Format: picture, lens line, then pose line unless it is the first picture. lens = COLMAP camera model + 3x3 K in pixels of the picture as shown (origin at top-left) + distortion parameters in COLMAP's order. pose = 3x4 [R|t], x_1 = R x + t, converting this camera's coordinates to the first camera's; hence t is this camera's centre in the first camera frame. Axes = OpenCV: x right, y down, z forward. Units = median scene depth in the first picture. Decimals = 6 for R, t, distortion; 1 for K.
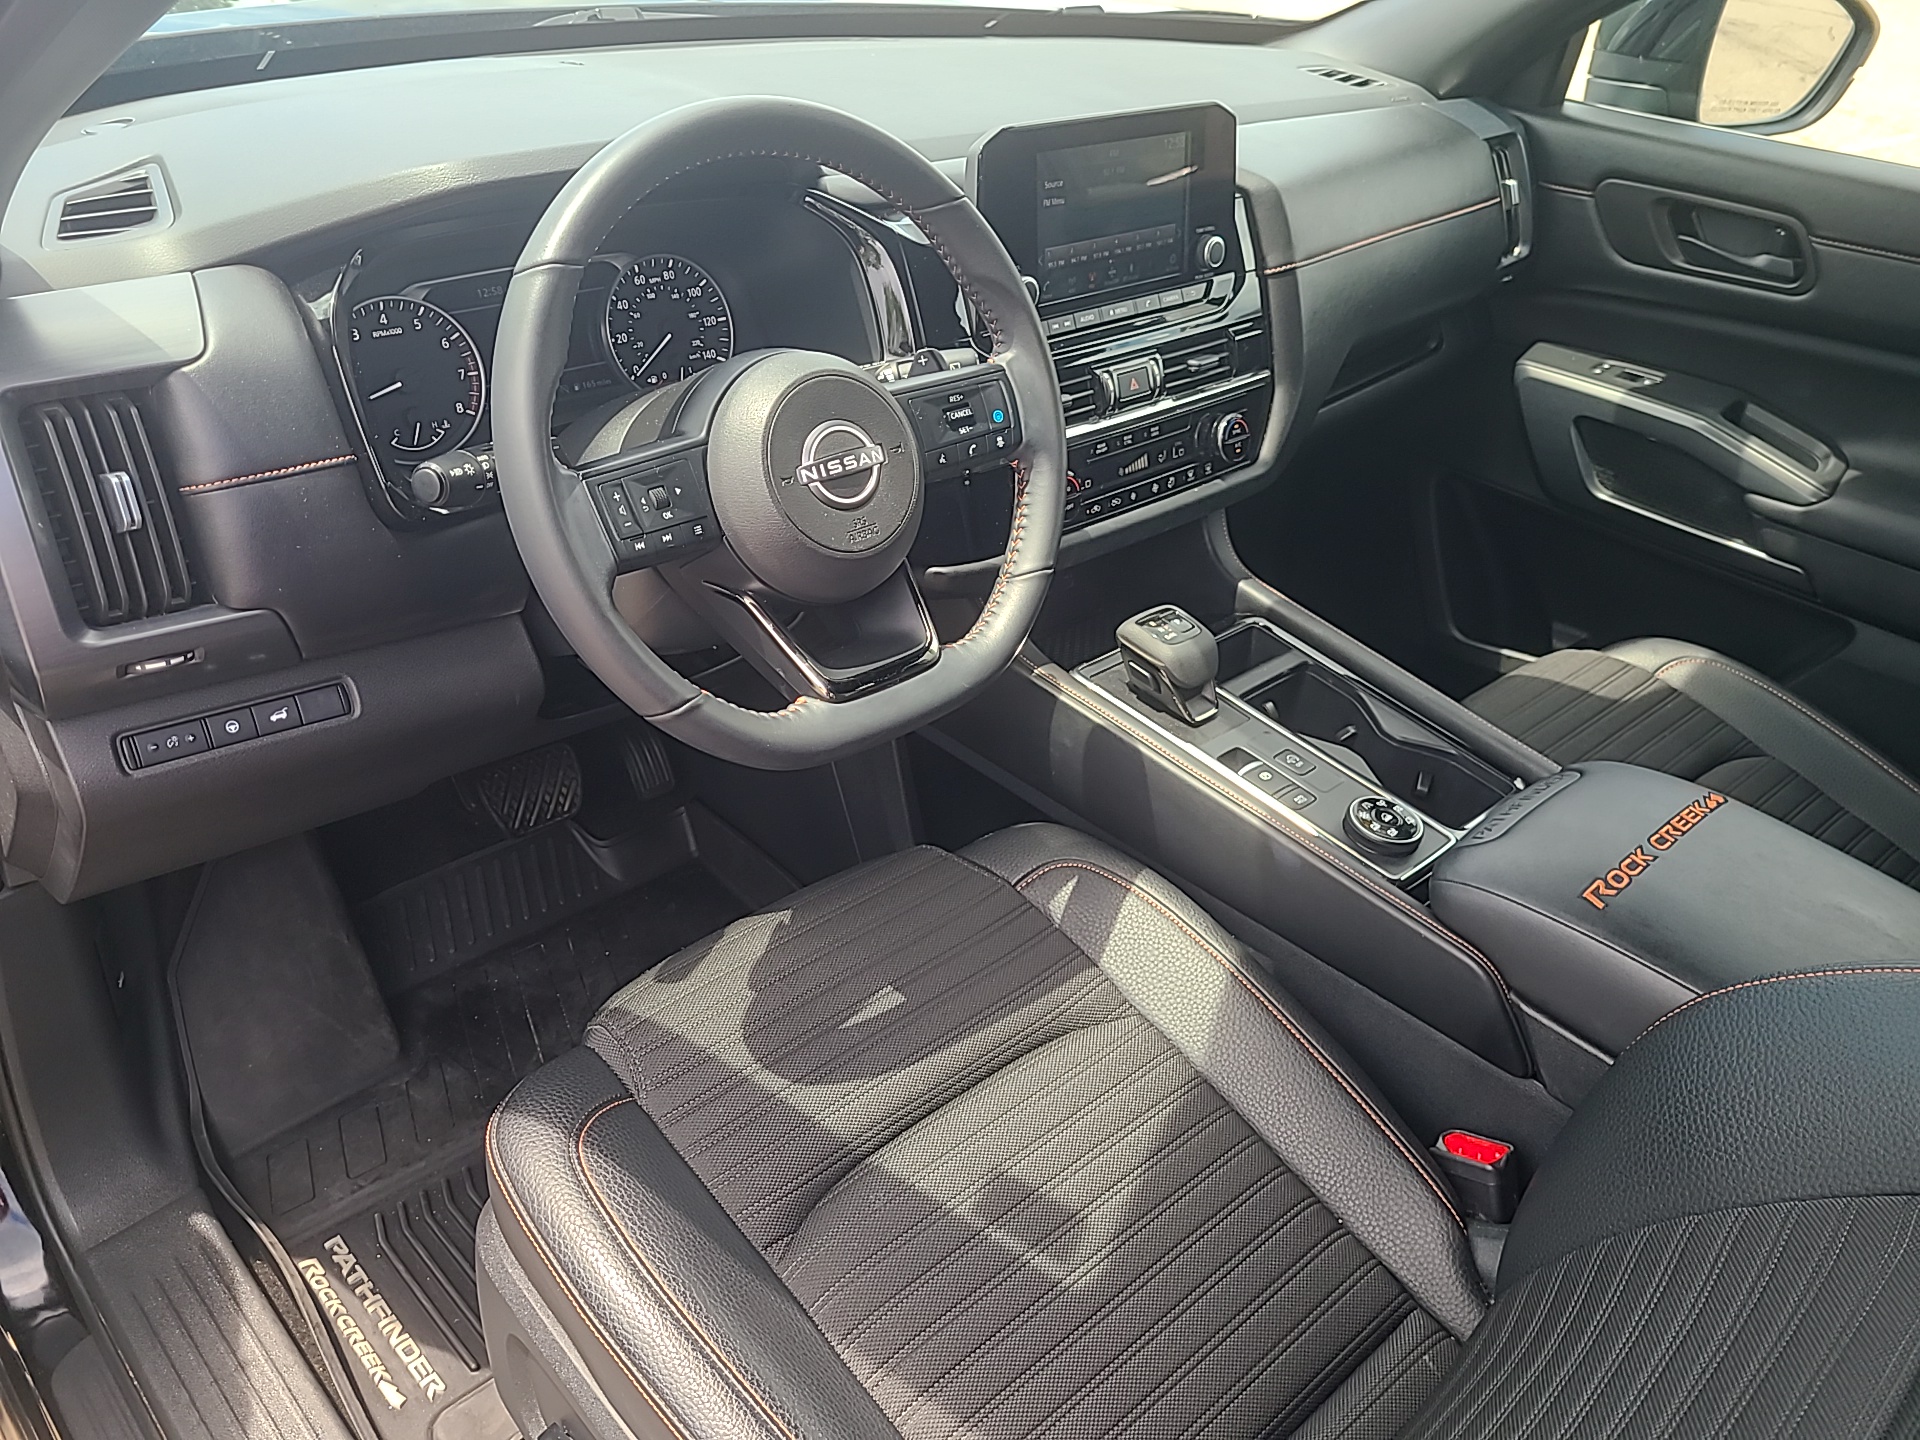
lens RADIAL K [[1476.5, 0, 960.0], [0, 1476.5, 720.0], [0, 0, 1]] dist [0.010465, -0.013324]
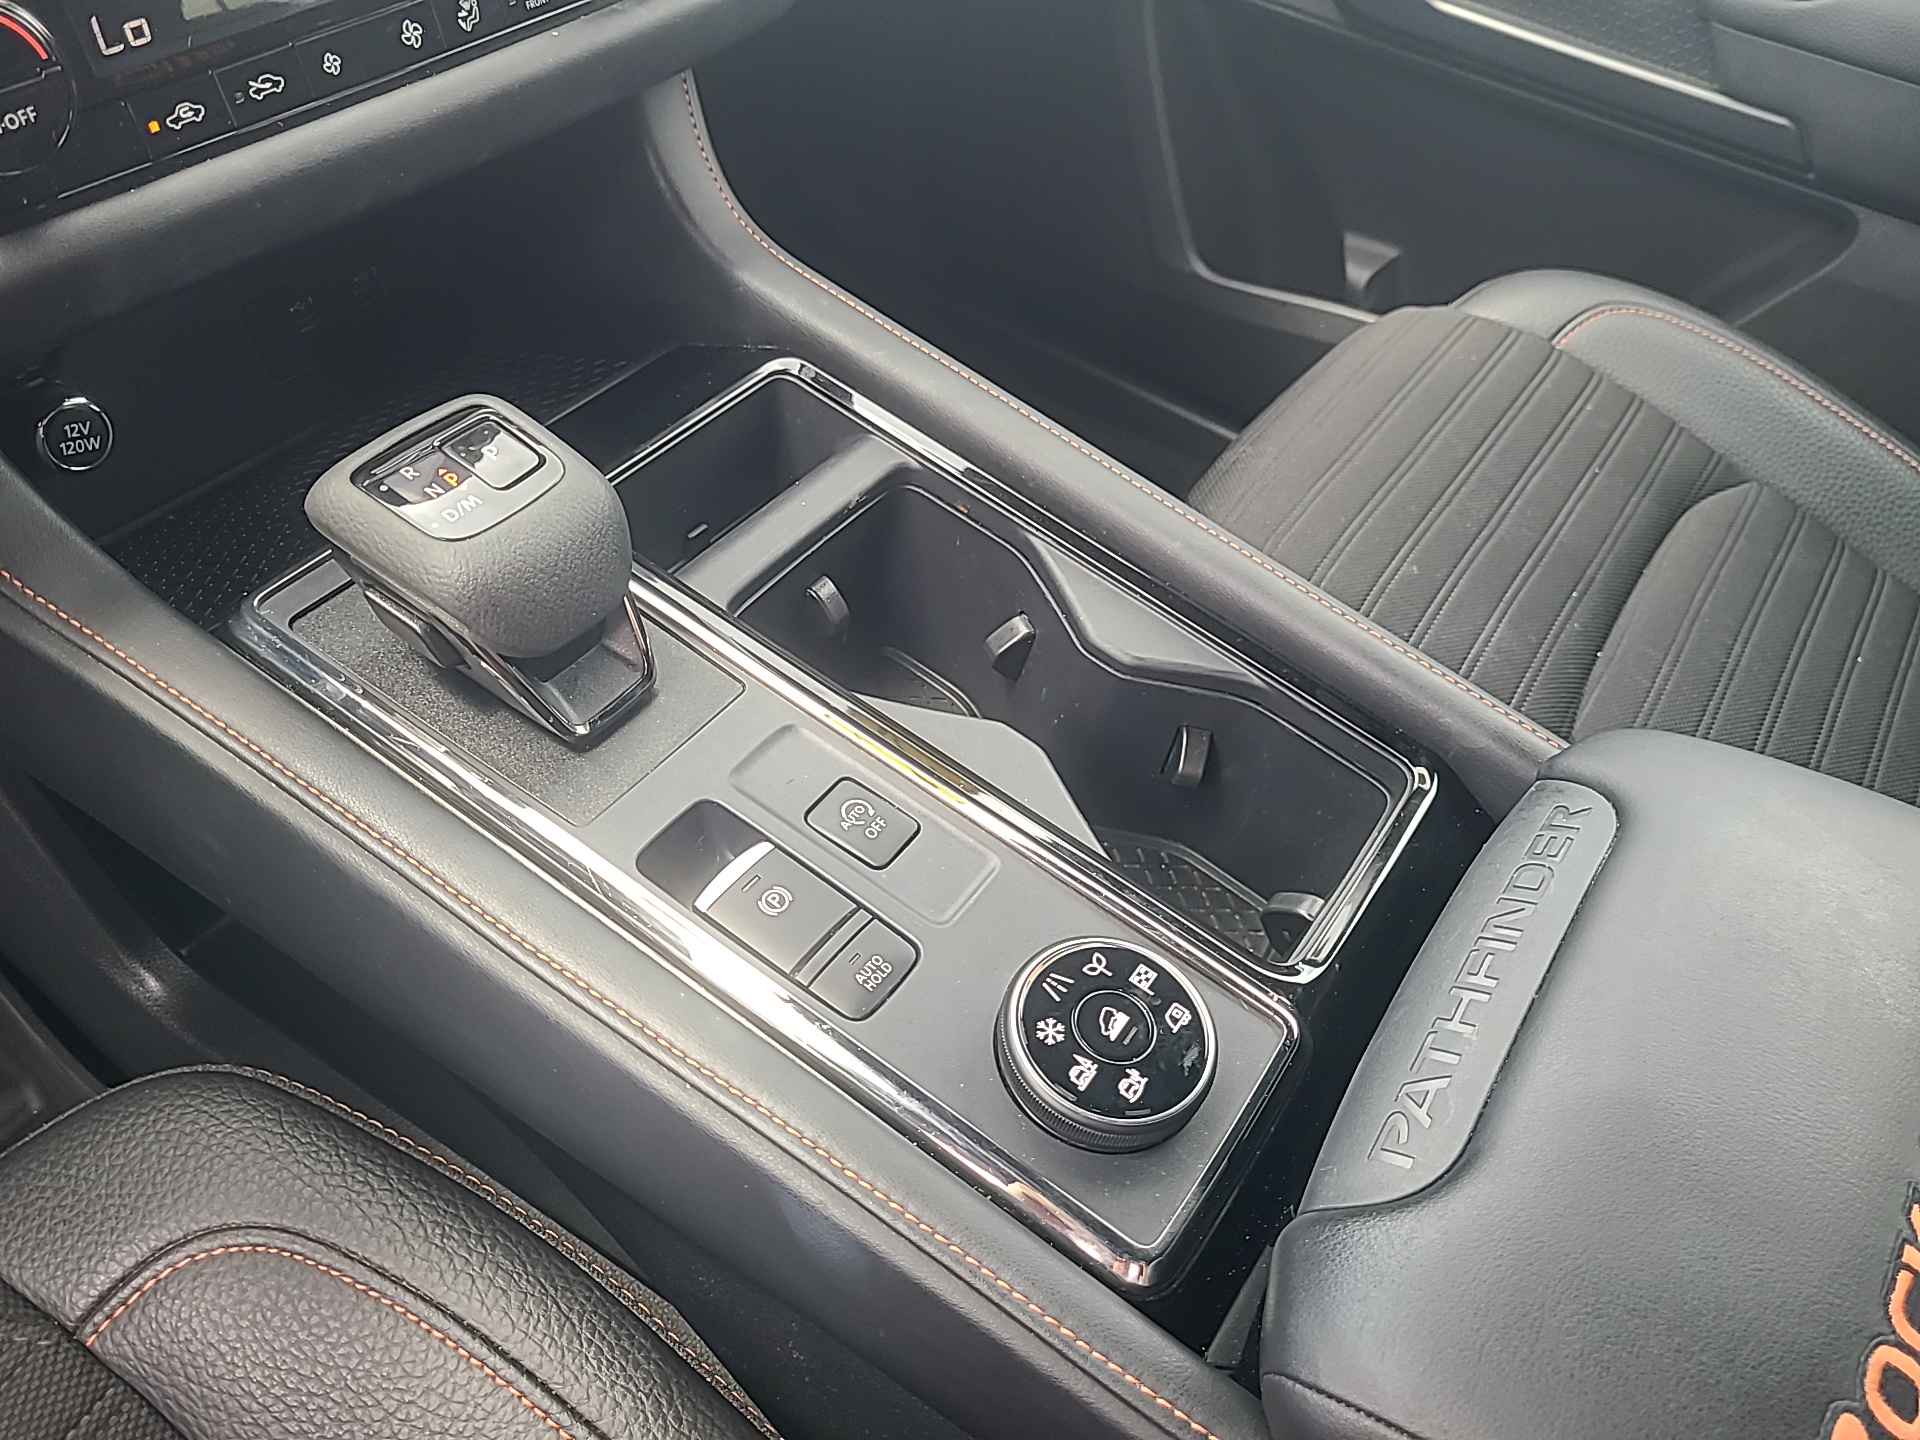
lens RADIAL K [[1476.5, 0, 960.0], [0, 1476.5, 720.0], [0, 0, 1]] dist [0.010465, -0.013324]
pose [[0.977919, -0.138346, 0.156639, 0.198781], [0.091483, 0.957273, 0.274334, -0.094565], [-0.187899, -0.253946, 0.948791, 0.662124]]
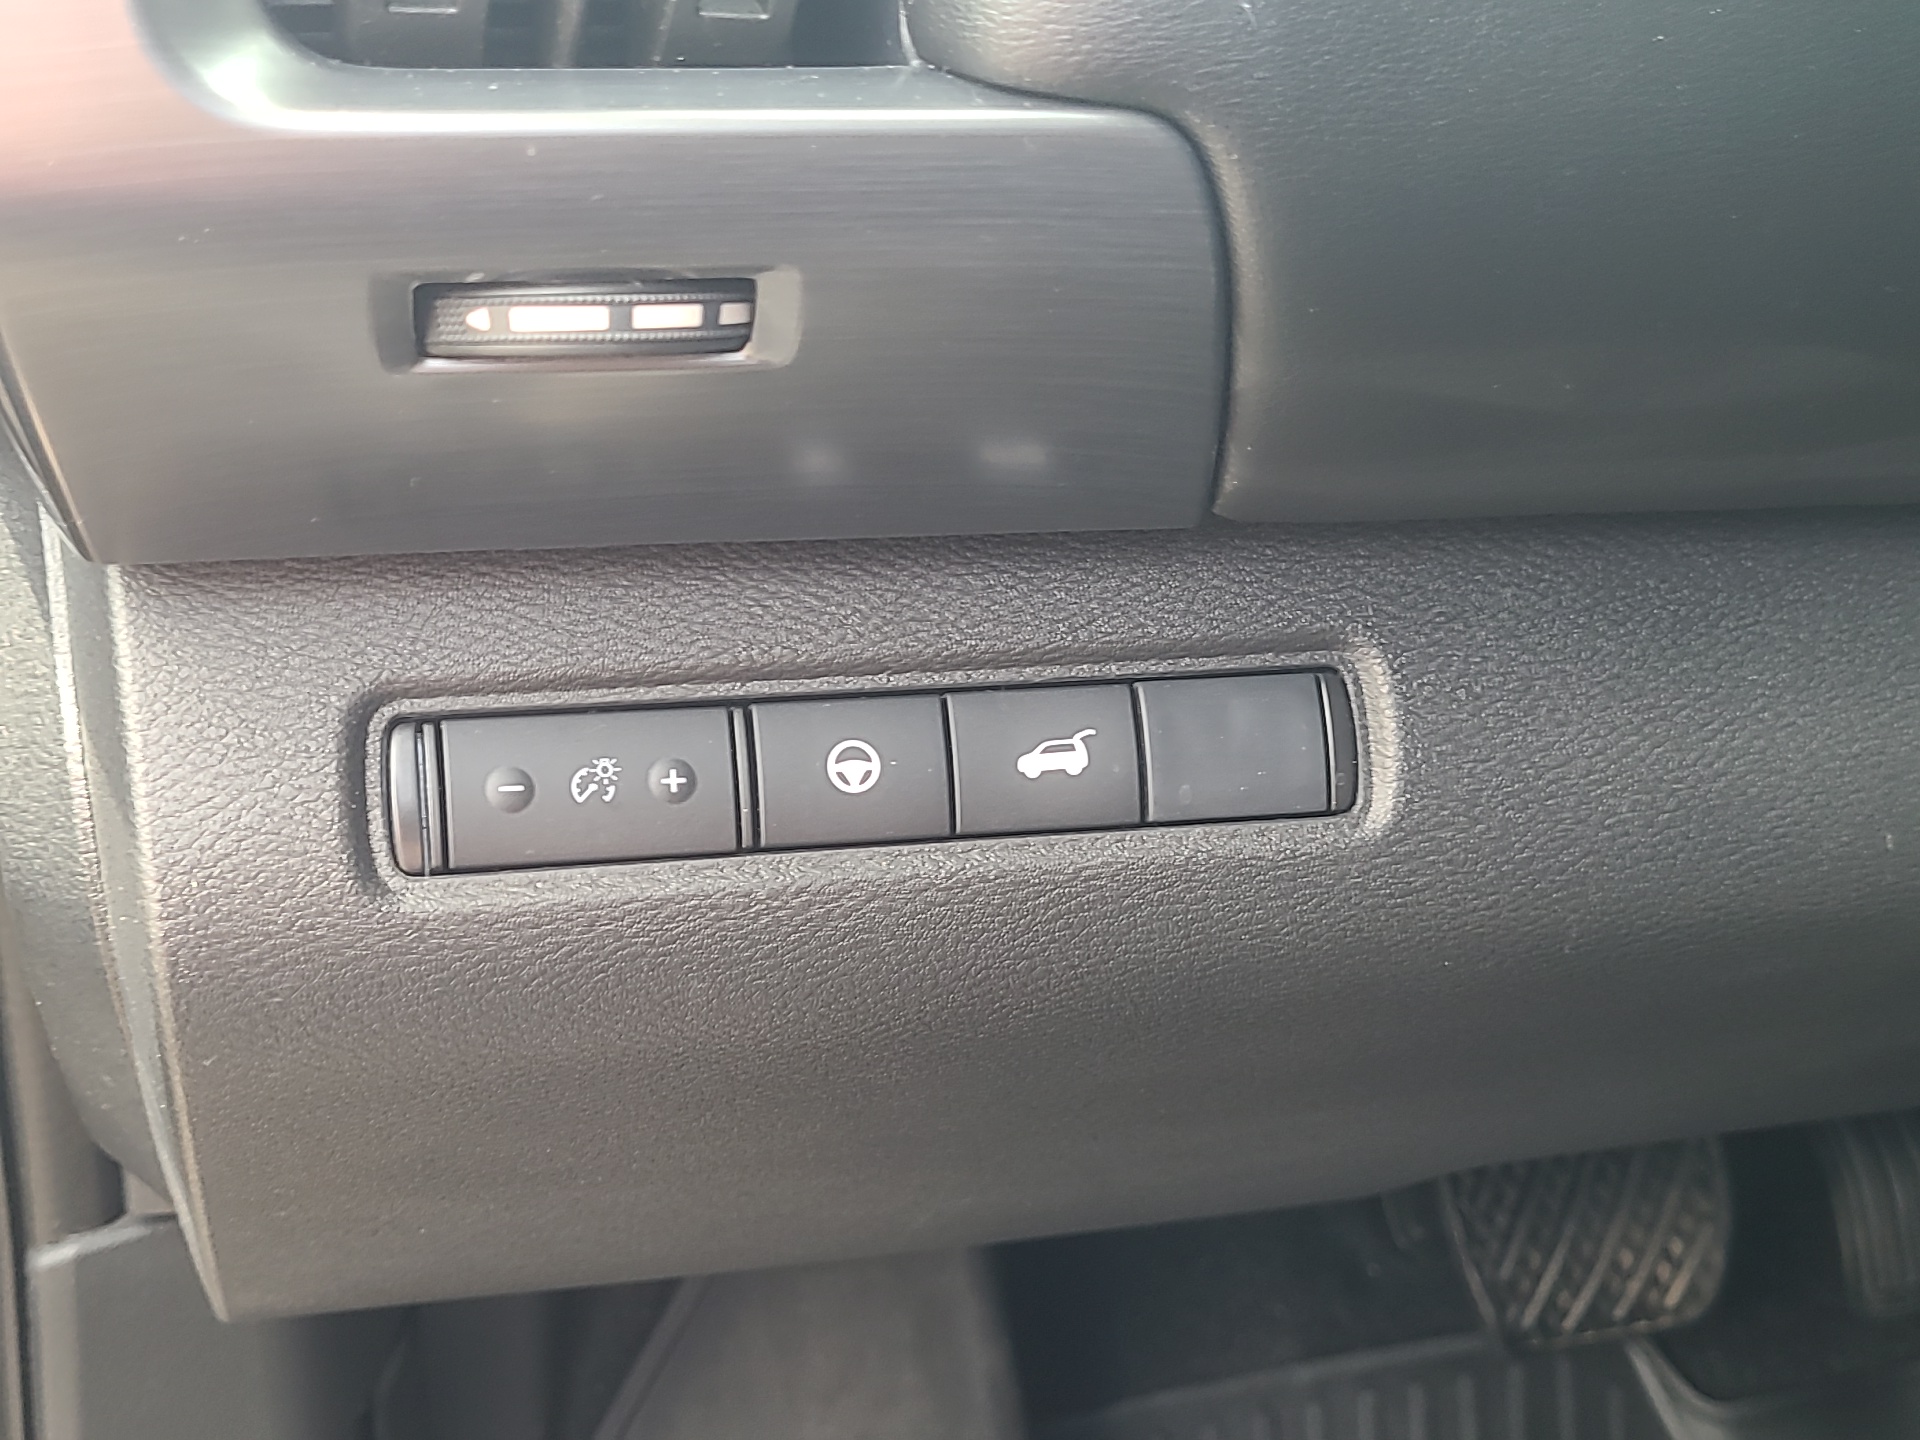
lens RADIAL K [[1453.6, 0, 912.8], [0, 1453.6, 744.8], [0, 0, 1]] dist [0.011232, -0.003012]
pose [[0.893372, 0.115024, -0.434346, -0.298122], [-0.201365, 0.966660, -0.158178, 0.025194], [0.401671, 0.228774, 0.886748, 0.618672]]
